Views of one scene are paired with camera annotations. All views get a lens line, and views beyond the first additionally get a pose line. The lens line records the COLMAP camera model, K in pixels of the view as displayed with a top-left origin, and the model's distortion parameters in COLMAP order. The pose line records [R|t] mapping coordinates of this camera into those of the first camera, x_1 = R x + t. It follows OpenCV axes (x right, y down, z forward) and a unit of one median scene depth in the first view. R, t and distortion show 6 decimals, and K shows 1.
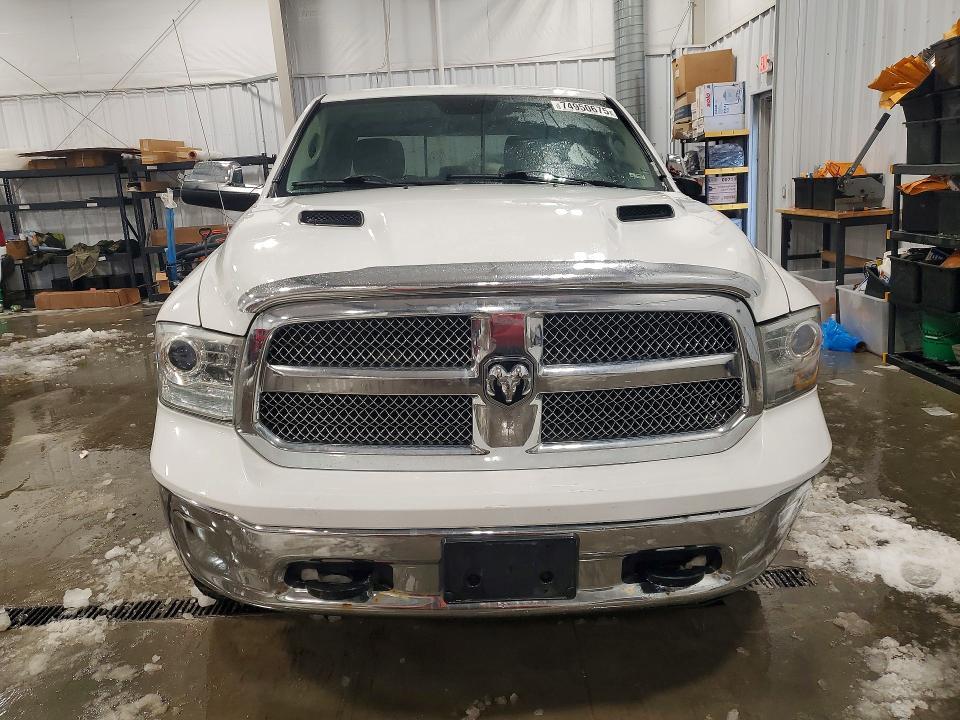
lens RADIAL K [[748.6, 0, 482.5], [0, 748.6, 356.0], [0, 0, 1]] dist [0.005339, -0.002840]
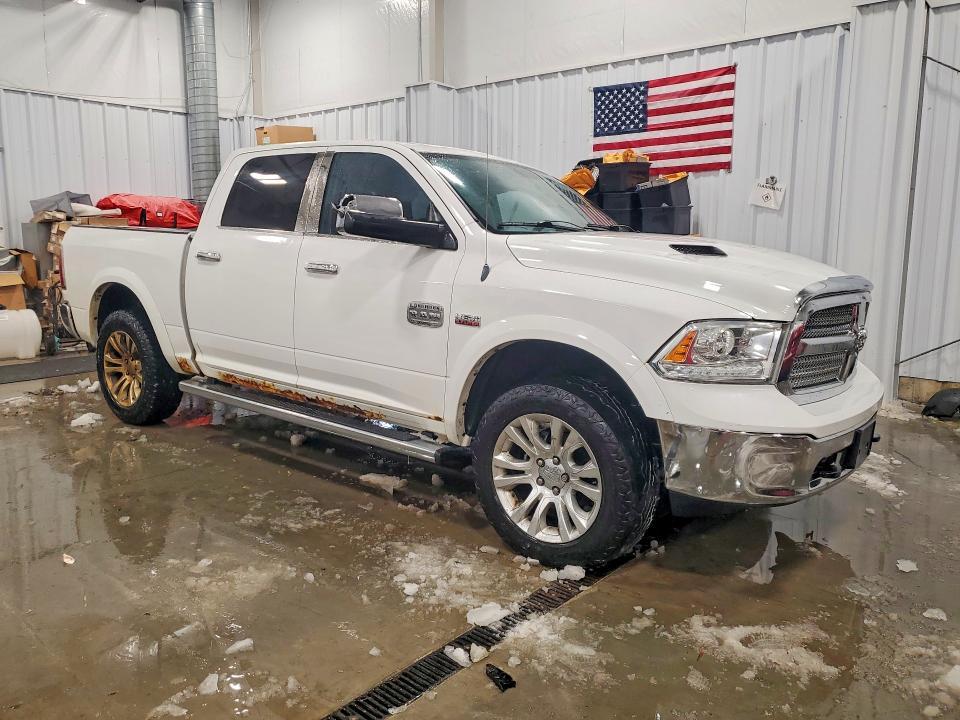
lens RADIAL K [[748.6, 0, 482.5], [0, 748.6, 356.0], [0, 0, 1]] dist [0.005339, -0.002840]
pose [[0.655945, -0.059164, 0.752486, -0.341350], [0.123737, 0.991865, -0.029876, 0.002758], [-0.744598, 0.112707, 0.657930, 0.082862]]
